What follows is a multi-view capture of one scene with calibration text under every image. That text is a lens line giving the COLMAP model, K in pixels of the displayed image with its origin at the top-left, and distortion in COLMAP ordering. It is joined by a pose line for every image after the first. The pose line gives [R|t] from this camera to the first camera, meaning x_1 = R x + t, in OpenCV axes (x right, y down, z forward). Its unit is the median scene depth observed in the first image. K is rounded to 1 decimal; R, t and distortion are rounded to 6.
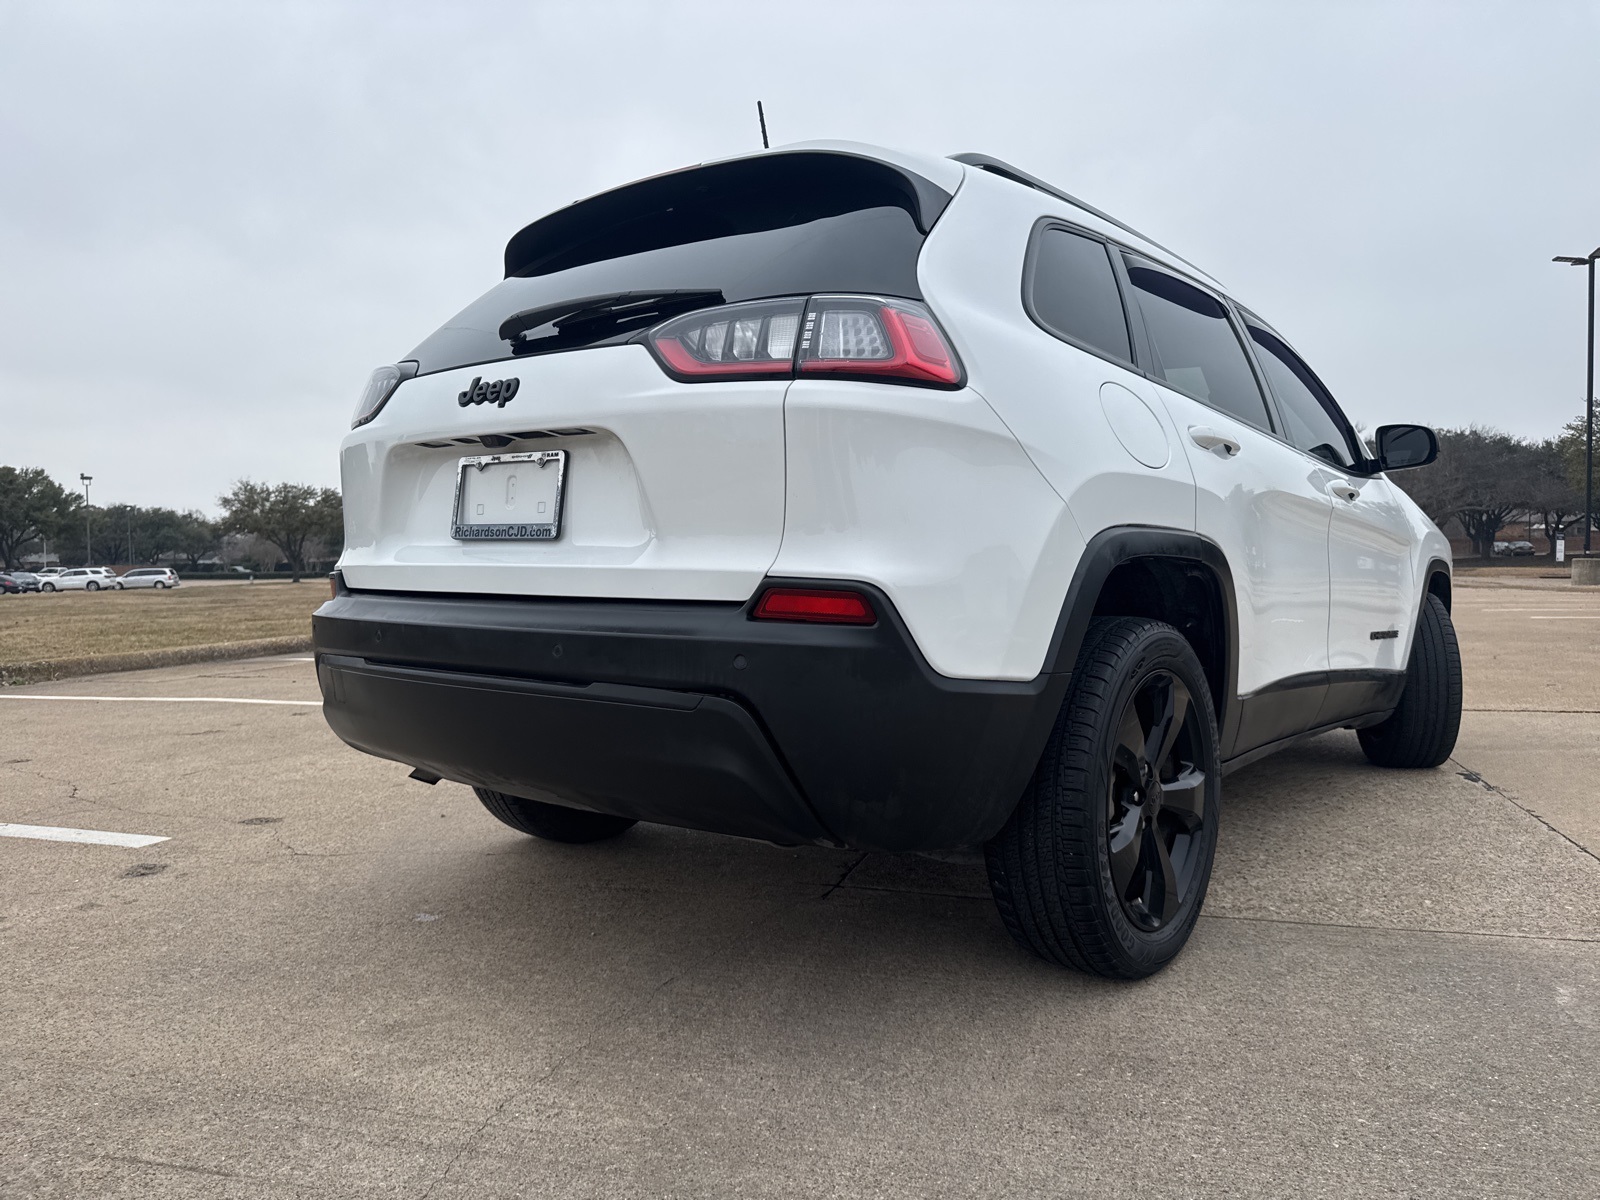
lens RADIAL K [[1152.9, 0, 798.6], [0, 1152.9, 590.2], [0, 0, 1]] dist [0.037428, -0.049529]
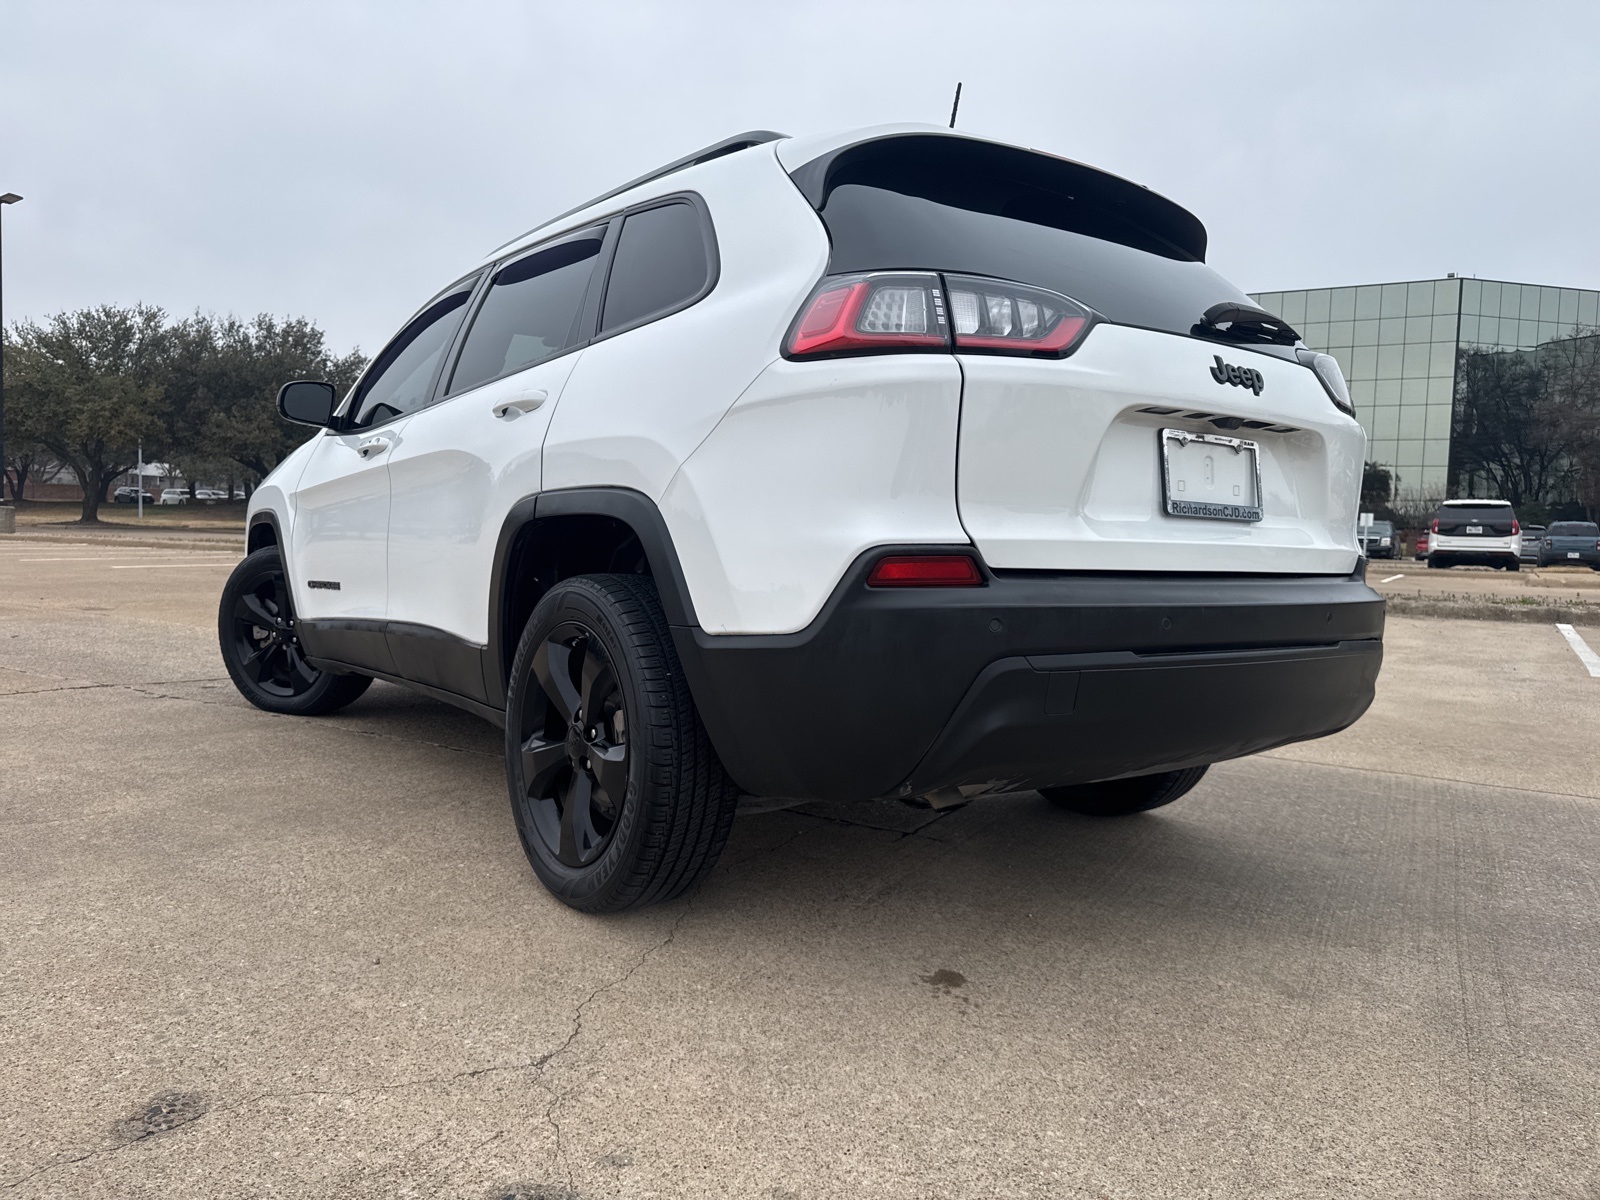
lens RADIAL K [[1152.9, 0, 783.3], [0, 1152.9, 584.4], [0, 0, 1]] dist [0.037428, -0.049529]
pose [[0.244232, -0.041560, 0.968826, -1.390161], [0.000002, 0.999081, 0.042857, -0.029923], [-0.969717, -0.010465, 0.244008, 1.149399]]
